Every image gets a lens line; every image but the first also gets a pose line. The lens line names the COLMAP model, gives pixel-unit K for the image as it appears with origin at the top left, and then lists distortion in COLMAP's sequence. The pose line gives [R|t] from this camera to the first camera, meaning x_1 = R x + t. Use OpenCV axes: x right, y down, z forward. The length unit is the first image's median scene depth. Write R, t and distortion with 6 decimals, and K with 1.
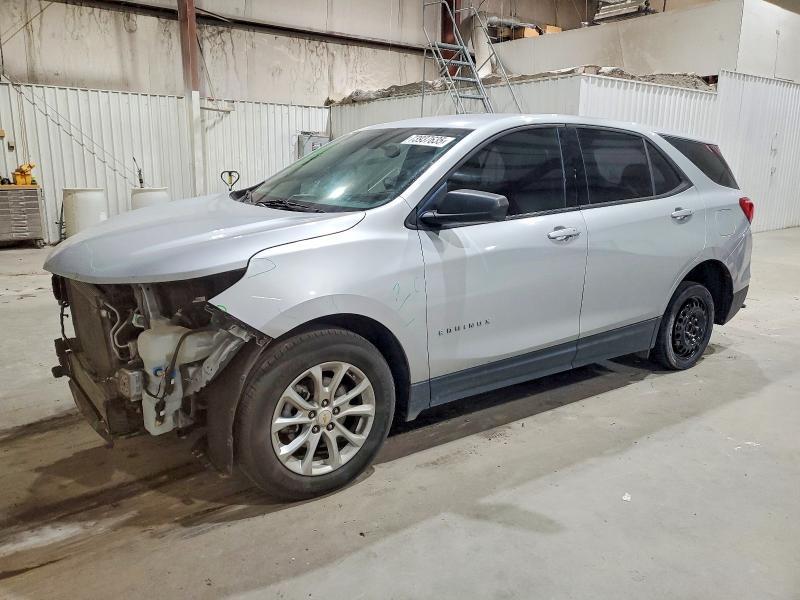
lens RADIAL K [[602.5, 0, 397.3], [0, 602.5, 299.8], [0, 0, 1]] dist [0.029365, -0.008344]
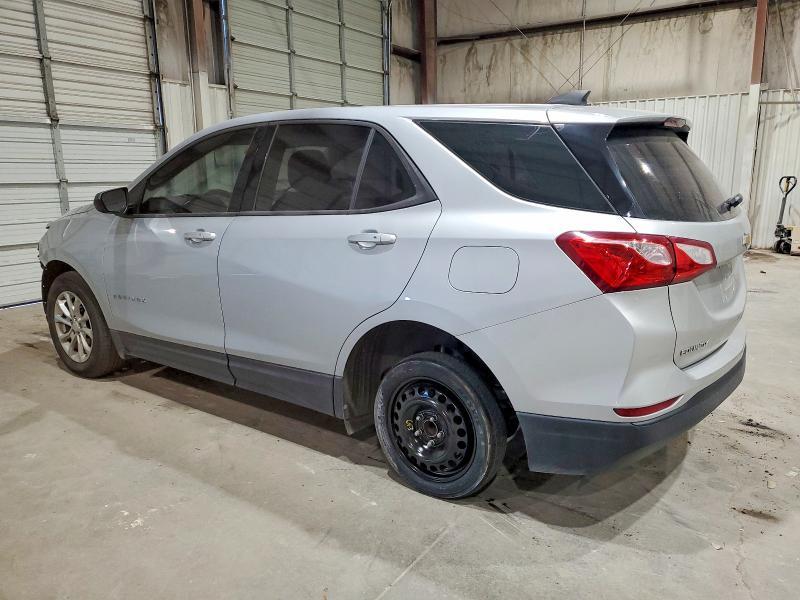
lens RADIAL K [[602.5, 0, 398.5], [0, 602.5, 297.5], [0, 0, 1]] dist [0.029365, -0.008344]
pose [[0.337137, 0.183371, -0.923425, 1.124306], [-0.197596, 0.972783, 0.121032, -0.168118], [0.920486, 0.141661, 0.364195, 0.814065]]
